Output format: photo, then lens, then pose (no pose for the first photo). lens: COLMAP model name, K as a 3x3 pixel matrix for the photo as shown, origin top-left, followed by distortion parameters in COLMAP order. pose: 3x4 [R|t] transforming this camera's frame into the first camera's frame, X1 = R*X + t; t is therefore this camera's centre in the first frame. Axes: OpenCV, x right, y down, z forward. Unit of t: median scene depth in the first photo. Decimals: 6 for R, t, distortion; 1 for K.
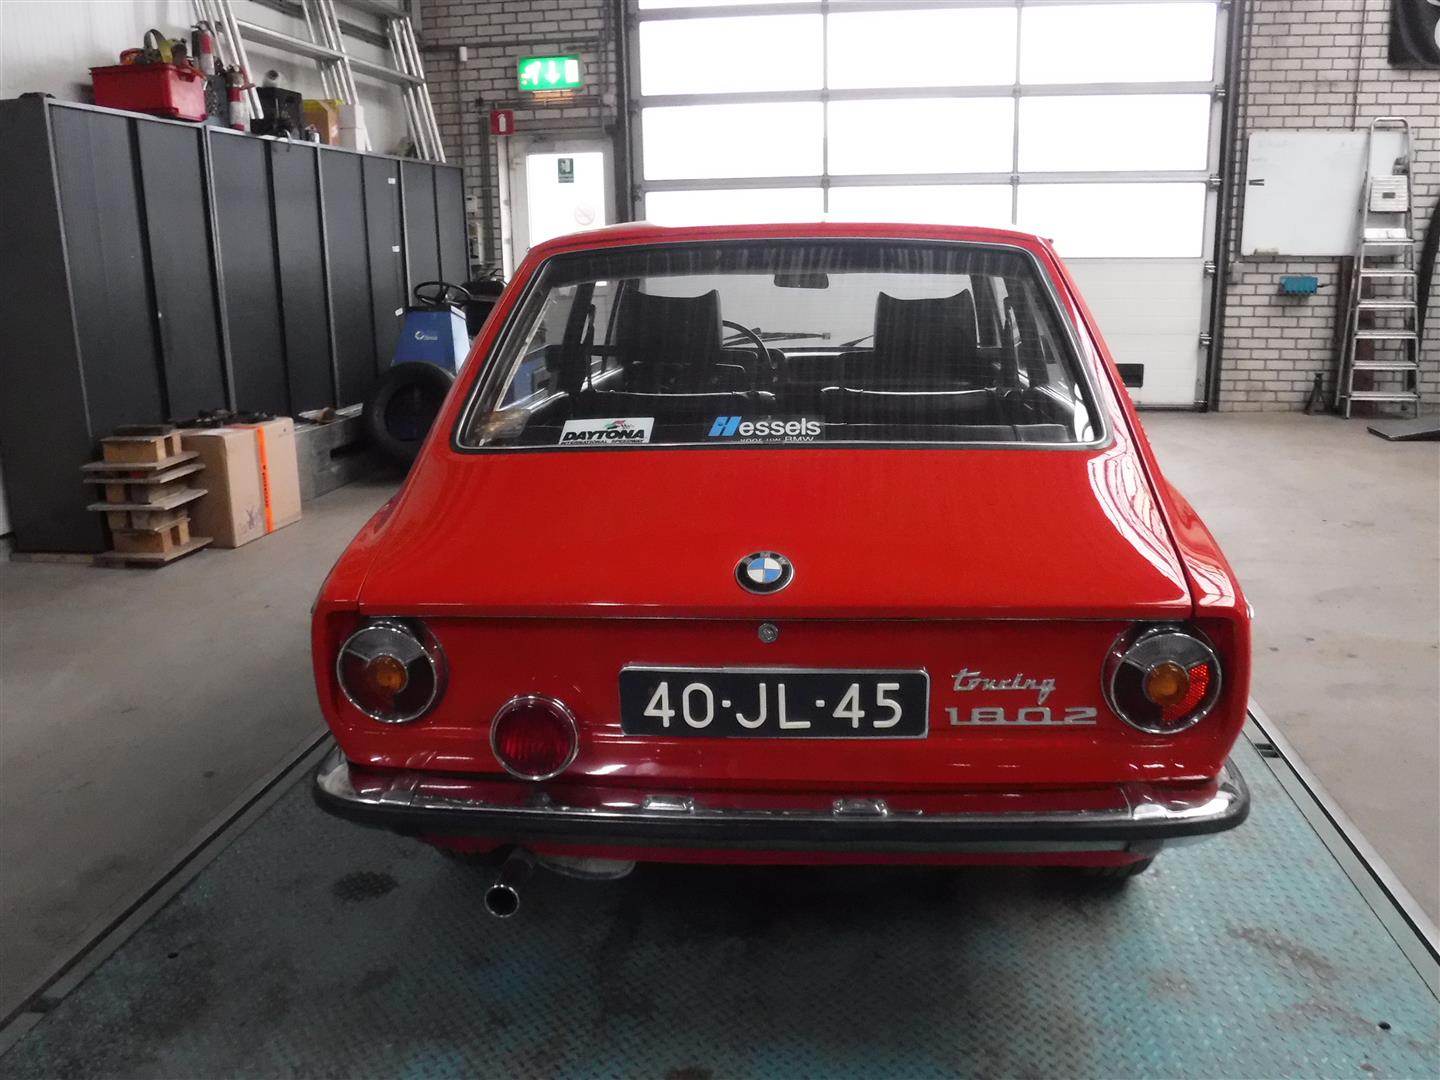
lens RADIAL K [[1214.1, 0, 720.0], [0, 1214.1, 540.0], [0, 0, 1]] dist [-0.069306, 0.022568]
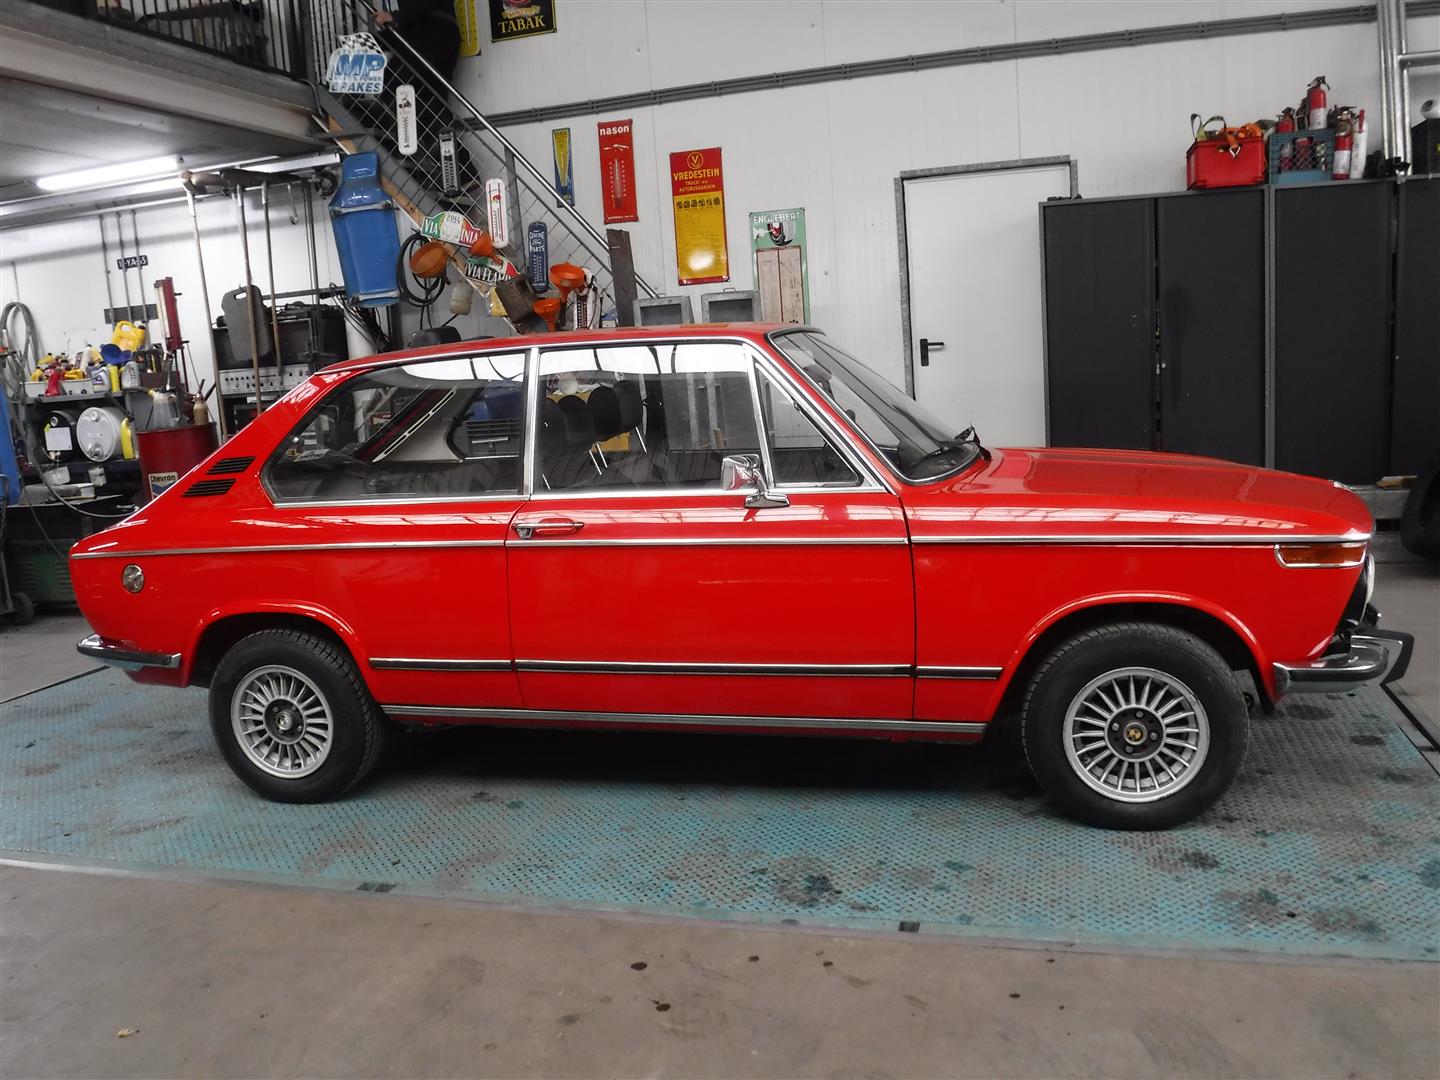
lens RADIAL K [[1189.5, 0, 713.5], [0, 1189.5, 556.8], [0, 0, 1]] dist [-0.088356, 0.041307]
pose [[-0.157102, 0.201725, -0.966760, 0.445604], [-0.168298, 0.959129, 0.227482, -0.119889], [0.973136, 0.198442, -0.116731, 0.458253]]
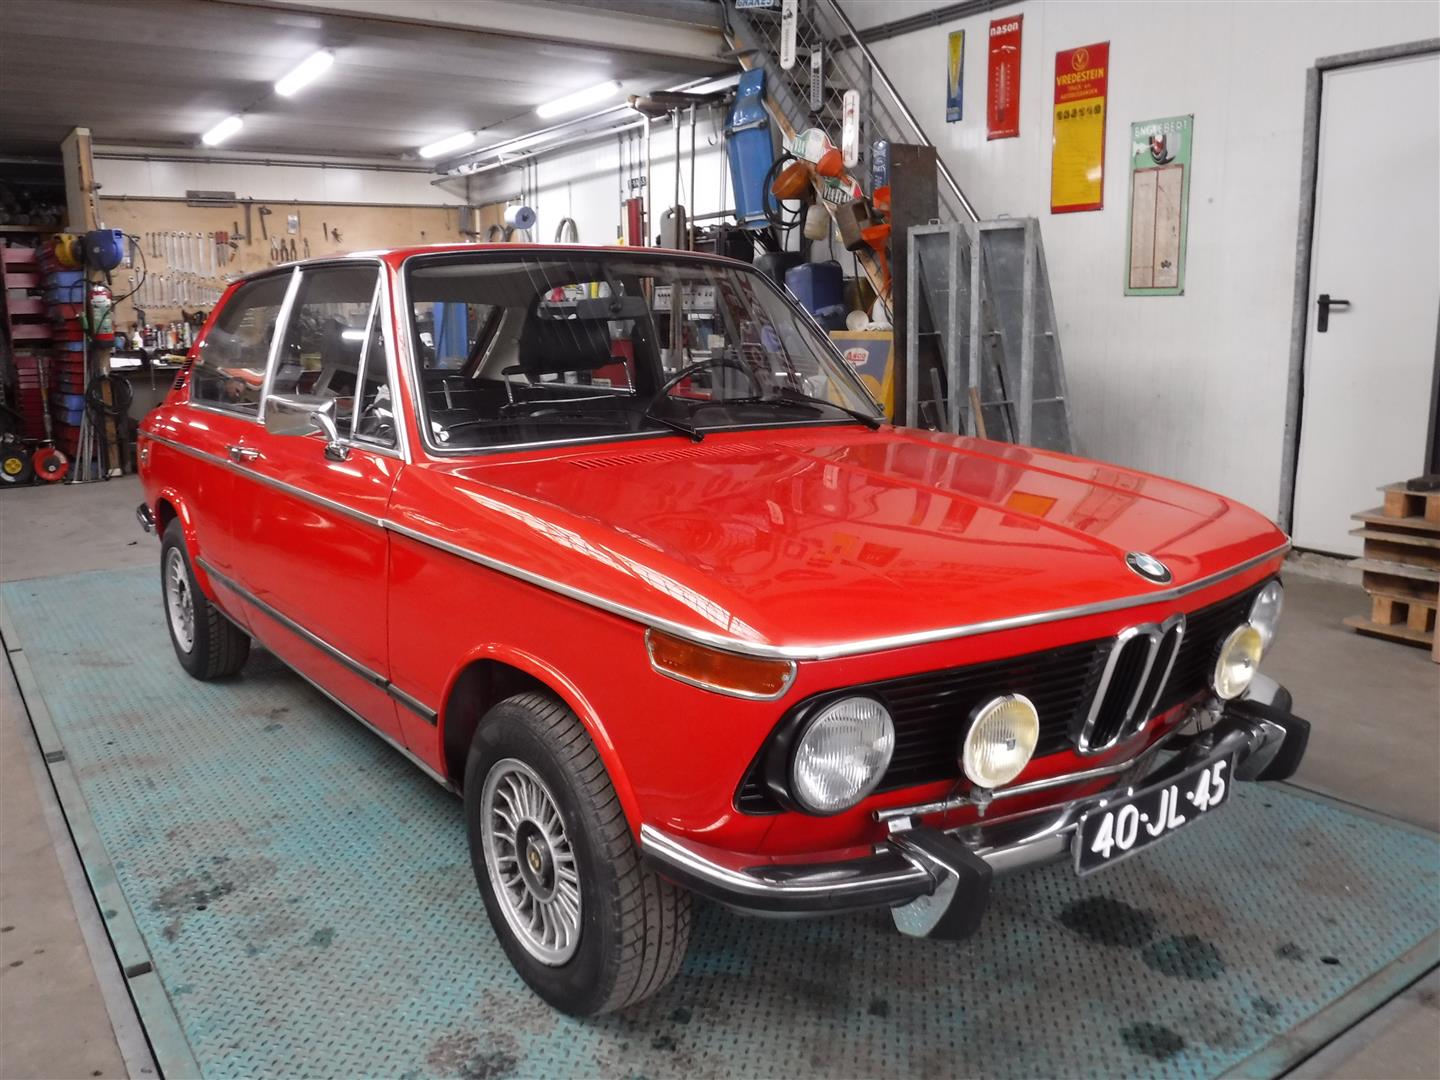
lens RADIAL K [[1188.5, 0, 721.0], [0, 1188.5, 550.9], [0, 0, 1]] dist [-0.086053, 0.036000]
pose [[-0.737968, 0.157379, -0.656228, 0.231829], [-0.138979, 0.916137, 0.376002, -0.159494], [0.660370, 0.368679, -0.654208, 0.690701]]
